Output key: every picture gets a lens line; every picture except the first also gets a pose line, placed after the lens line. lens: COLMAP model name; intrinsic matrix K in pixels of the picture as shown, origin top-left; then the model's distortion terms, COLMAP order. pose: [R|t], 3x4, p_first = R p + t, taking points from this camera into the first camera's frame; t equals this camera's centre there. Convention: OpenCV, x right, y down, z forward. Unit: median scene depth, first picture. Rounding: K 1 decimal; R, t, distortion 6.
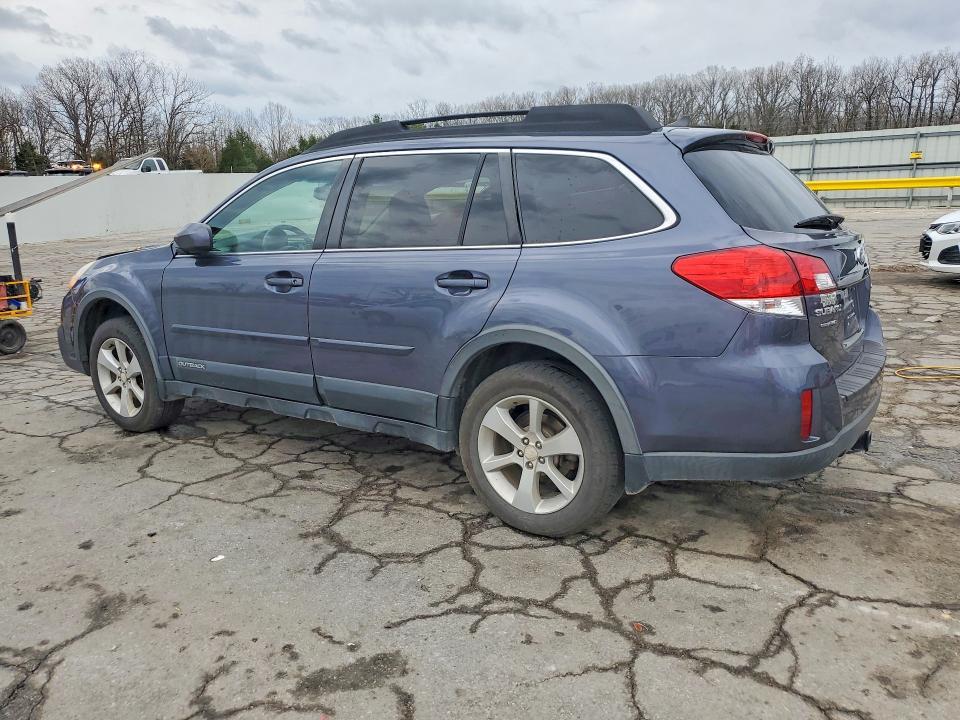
lens RADIAL K [[754.1, 0, 470.4], [0, 754.1, 358.5], [0, 0, 1]] dist [0.034159, -0.011710]
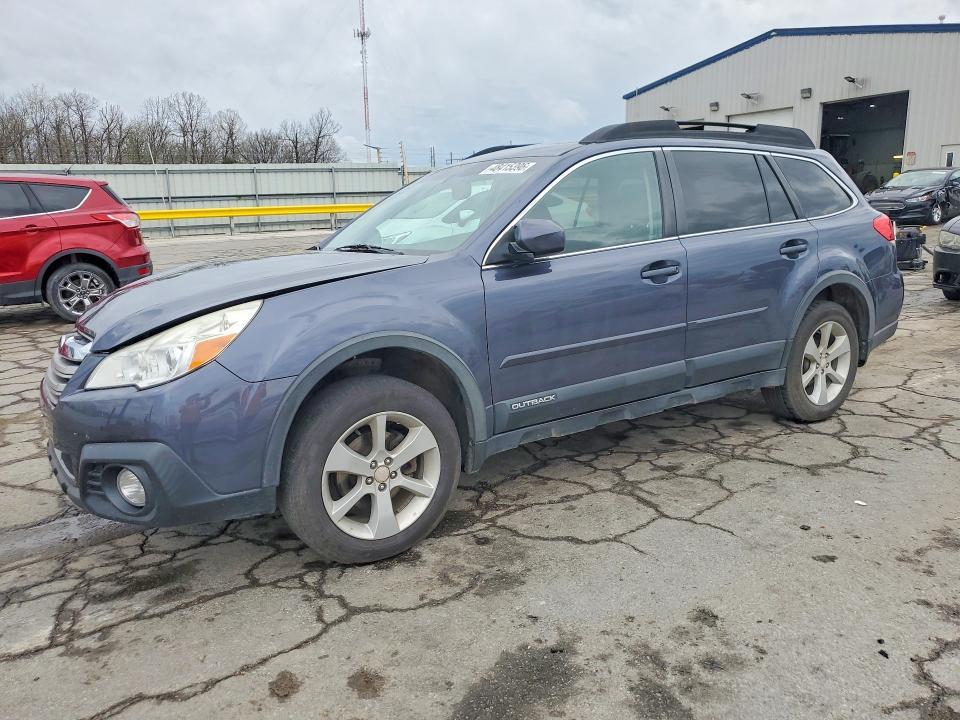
lens RADIAL K [[754.1, 0, 470.6], [0, 754.1, 362.9], [0, 0, 1]] dist [0.034159, -0.011710]
pose [[0.378455, -0.178218, 0.908301, -0.721997], [0.222273, 0.970075, 0.097725, -0.079847], [-0.898536, 0.164906, 0.406743, 0.488974]]
